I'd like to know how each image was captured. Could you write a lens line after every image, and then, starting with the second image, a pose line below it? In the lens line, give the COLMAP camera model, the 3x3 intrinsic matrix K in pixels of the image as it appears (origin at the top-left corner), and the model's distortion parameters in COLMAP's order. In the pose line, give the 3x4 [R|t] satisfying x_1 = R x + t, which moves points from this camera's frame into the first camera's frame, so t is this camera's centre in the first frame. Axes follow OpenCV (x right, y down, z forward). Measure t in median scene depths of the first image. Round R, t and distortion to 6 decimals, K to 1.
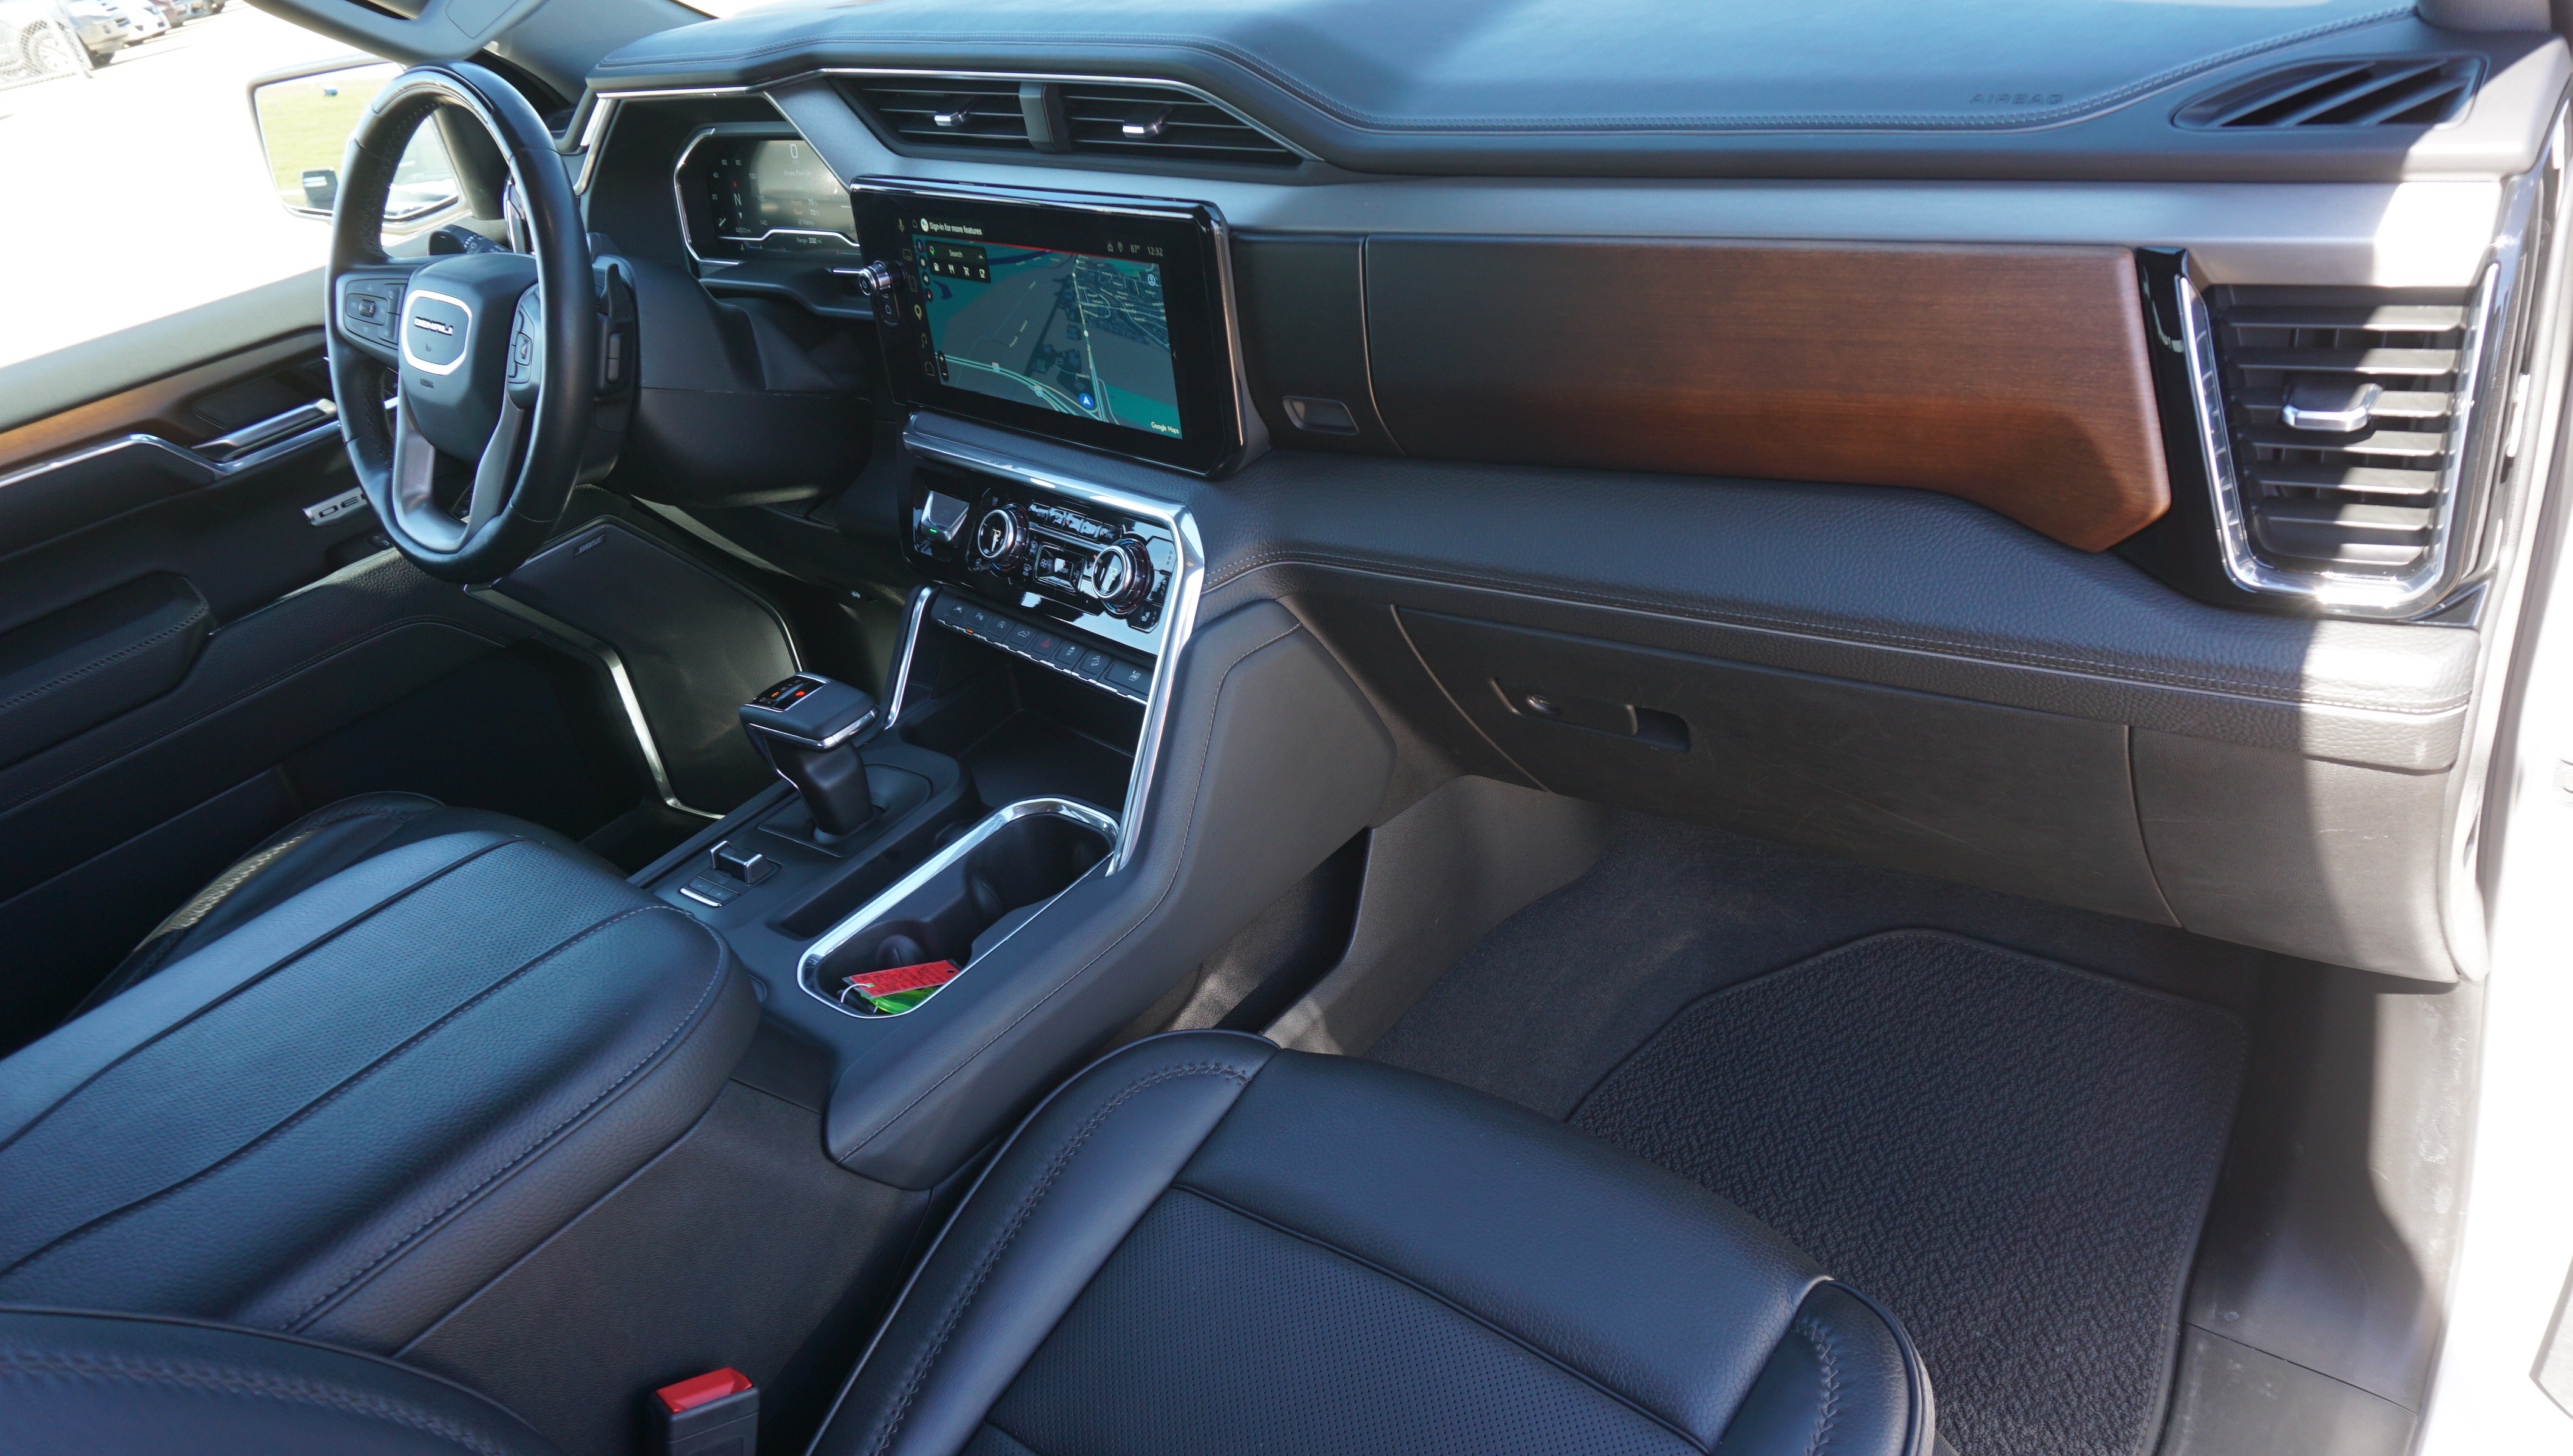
lens RADIAL K [[1722.2, 0, 1285.4], [0, 1722.2, 740.6], [0, 0, 1]] dist [-0.046470, 0.036694]
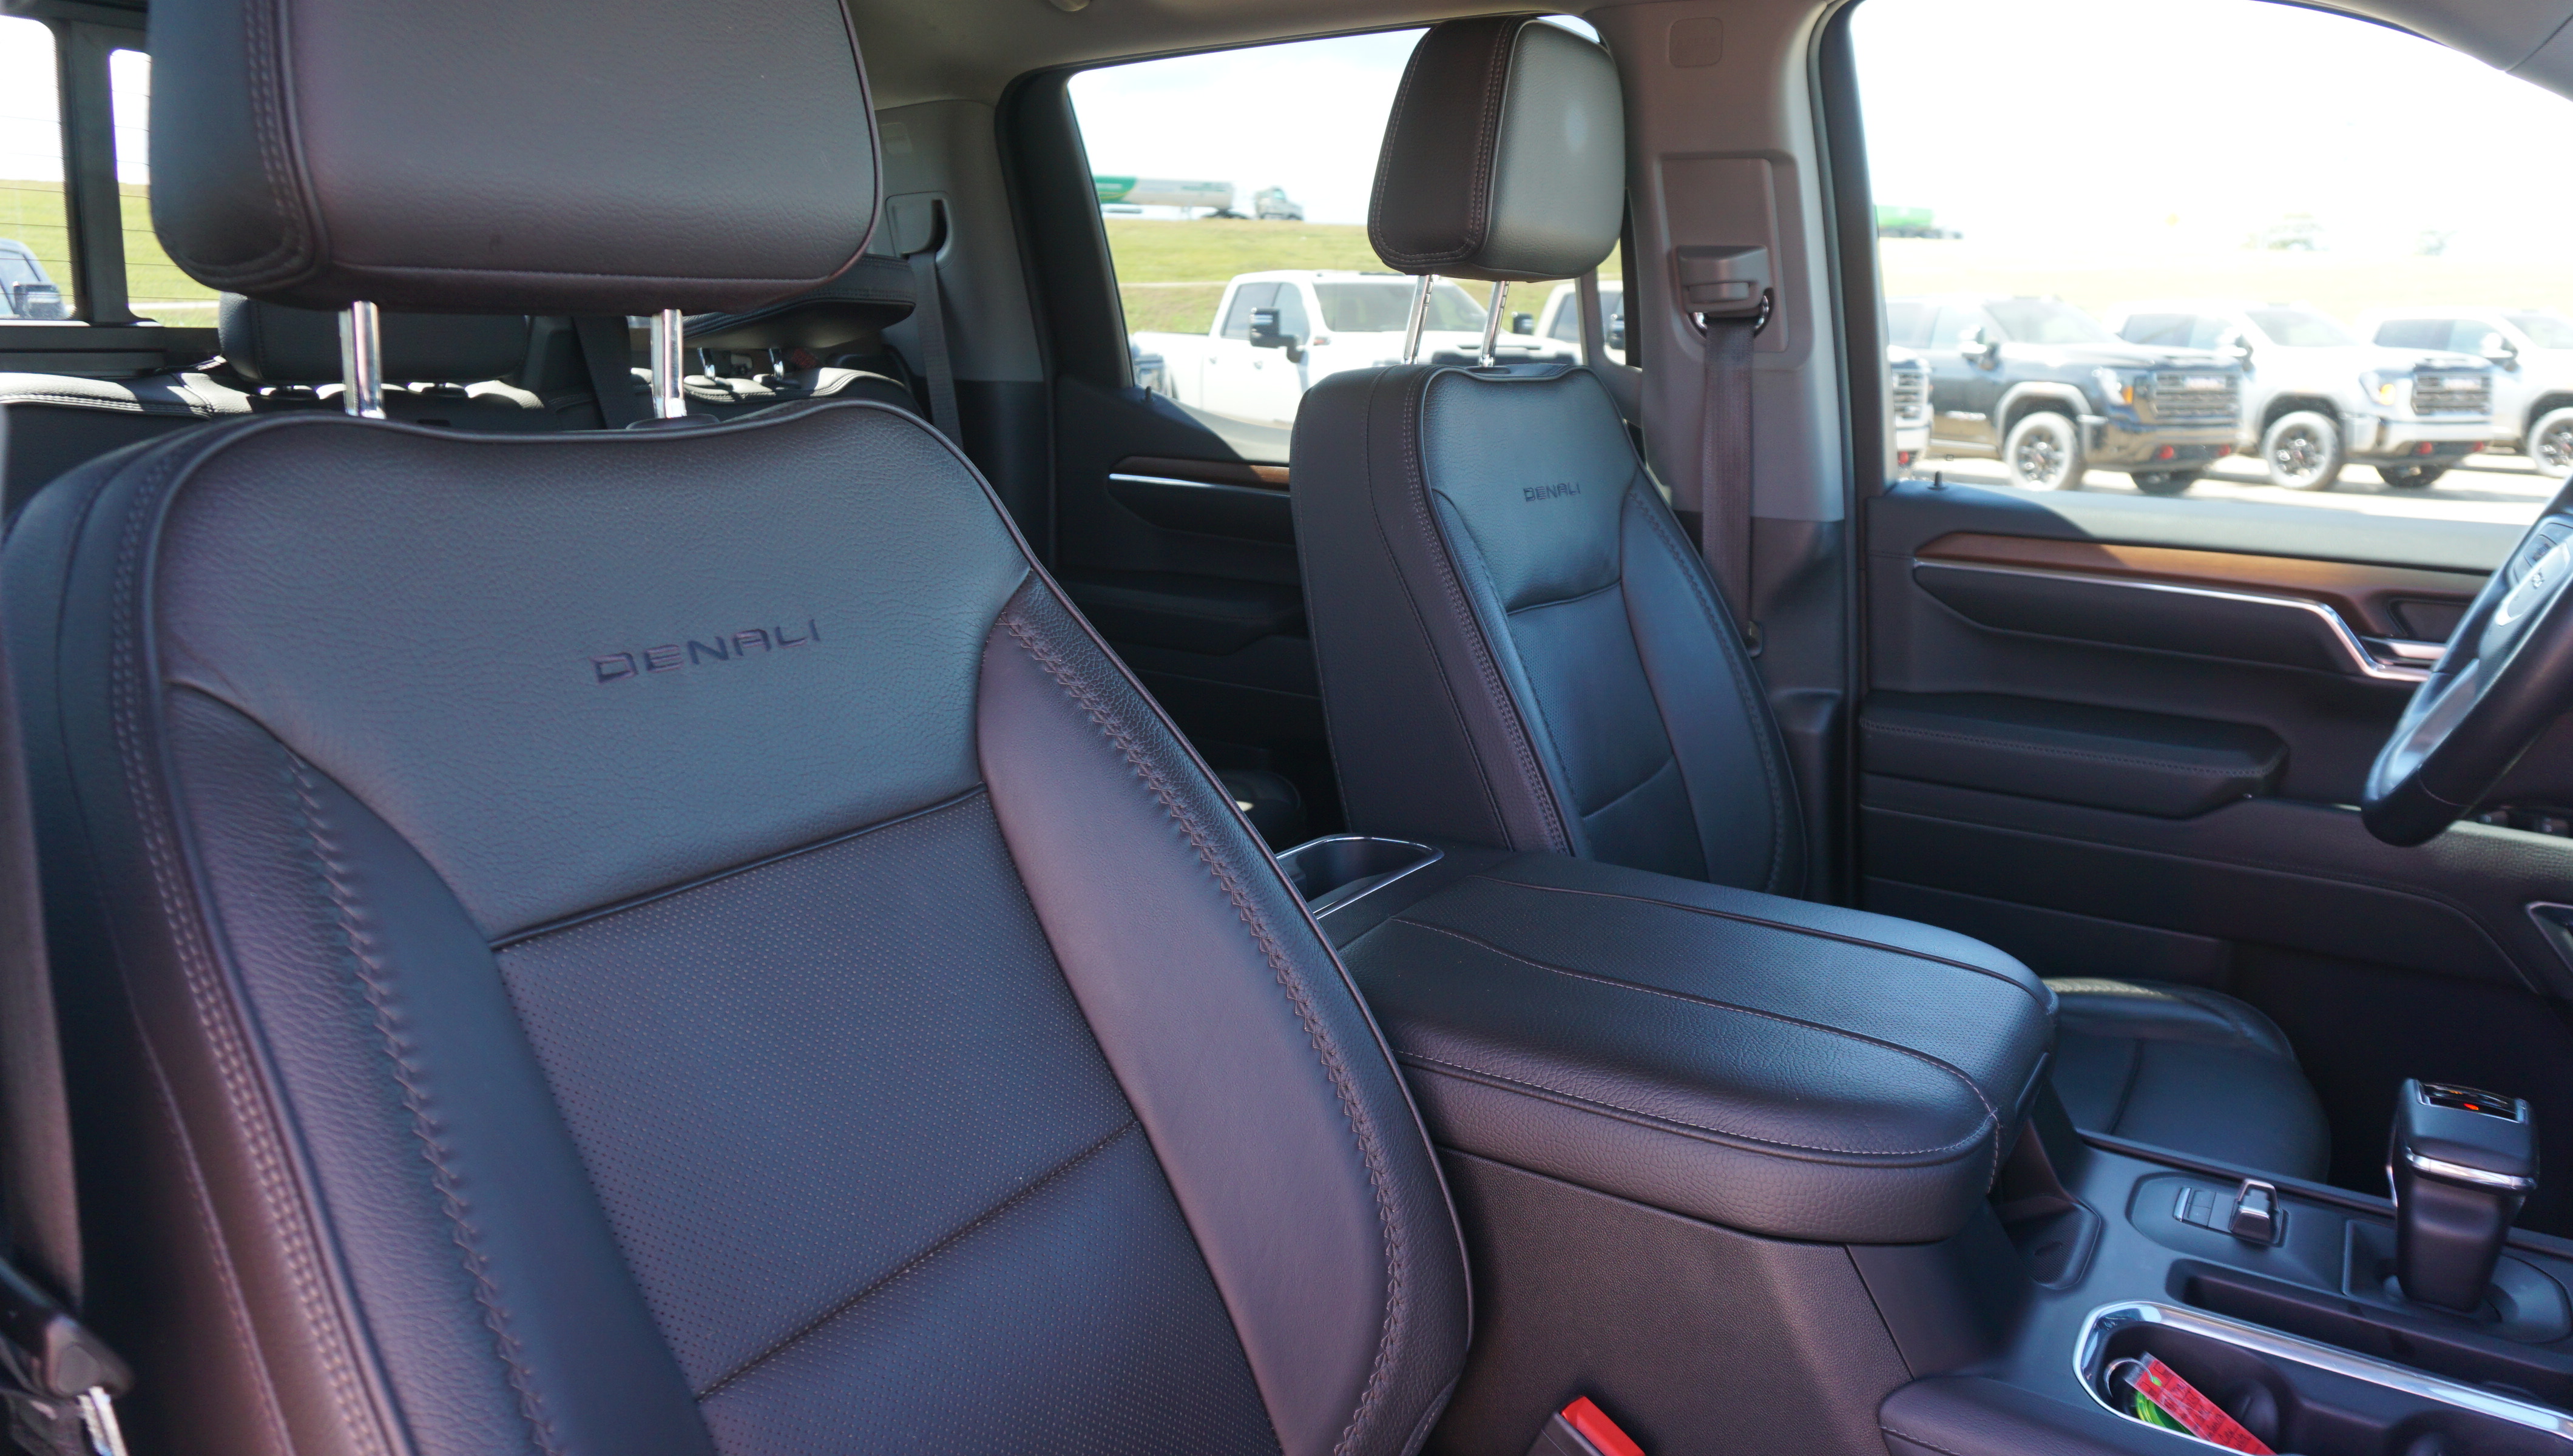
lens RADIAL K [[1722.2, 0, 1285.4], [0, 1722.2, 740.6], [0, 0, 1]] dist [-0.046470, 0.036694]
pose [[0.099192, 0.391274, -0.914913, 0.300718], [-0.535515, 0.795935, 0.282333, -0.092103], [0.838681, 0.461944, 0.288484, 0.292224]]
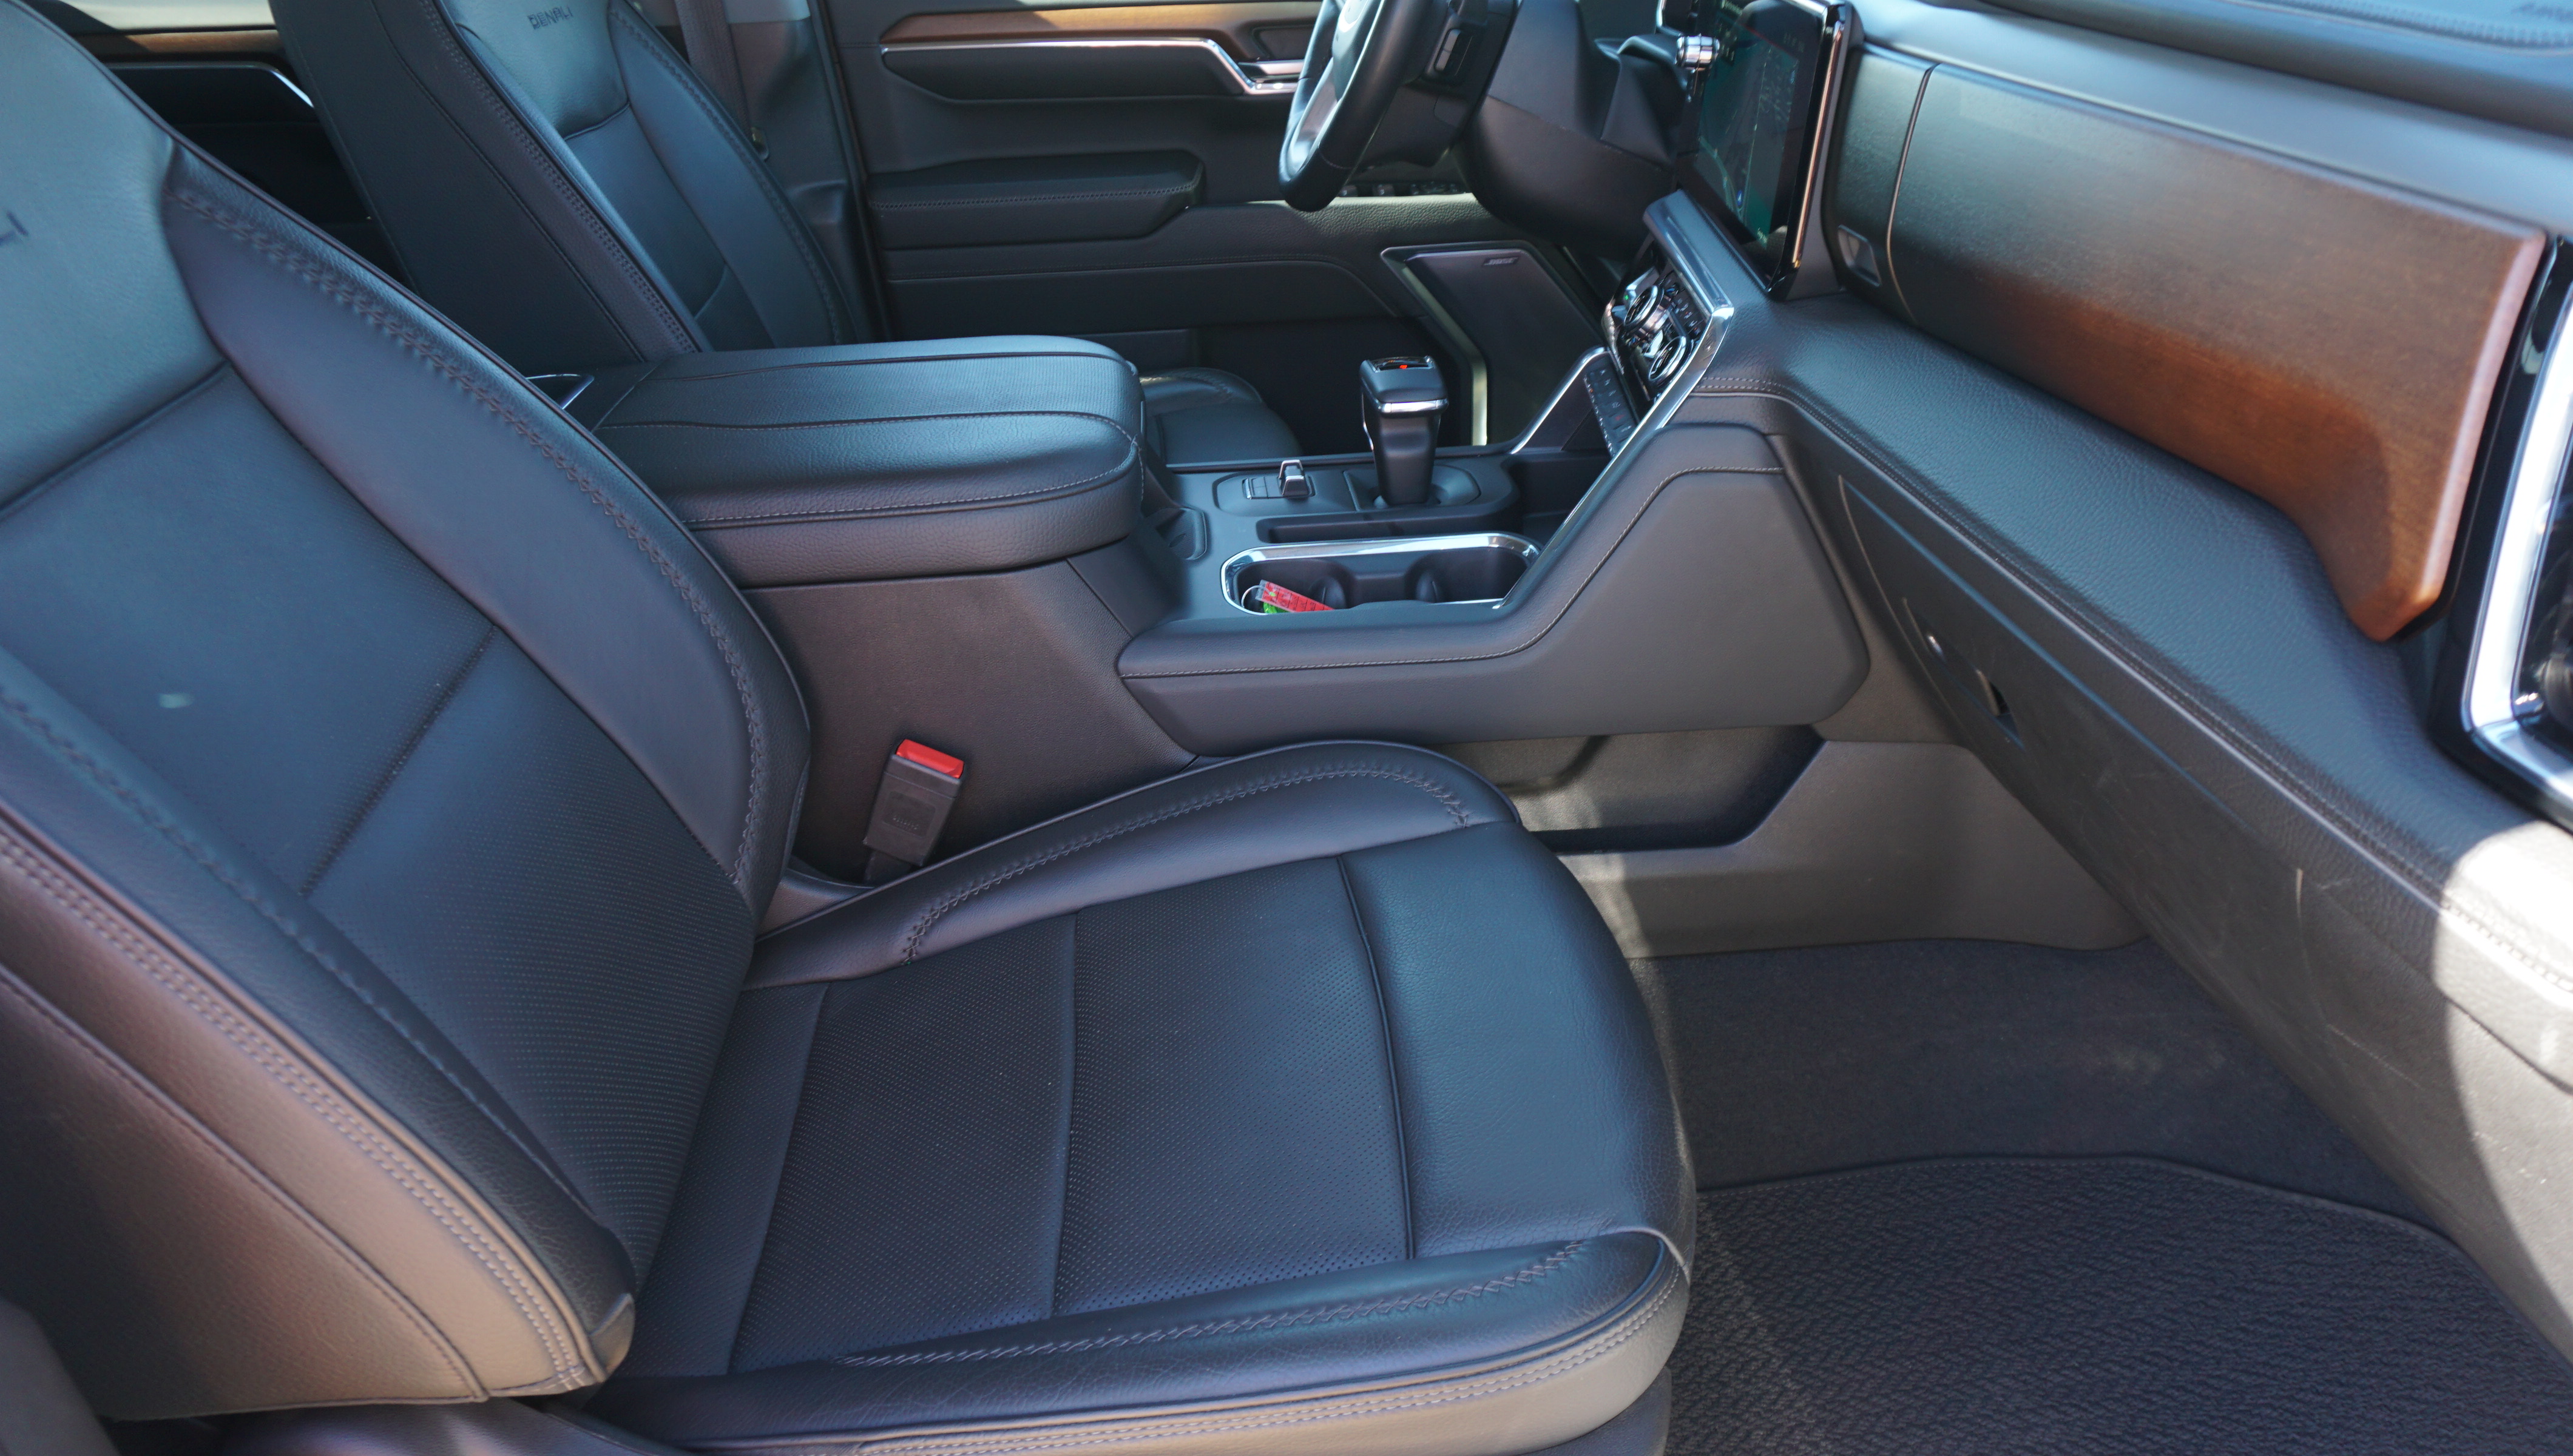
lens RADIAL K [[1709.8, 0, 1286.5], [0, 1709.8, 728.0], [0, 0, 1]] dist [-0.057632, 0.039409]
pose [[0.676065, 0.472497, -0.565405, 0.426271], [-0.445126, 0.873388, 0.197627, -0.007533], [0.587197, 0.118068, 0.800787, 0.103737]]
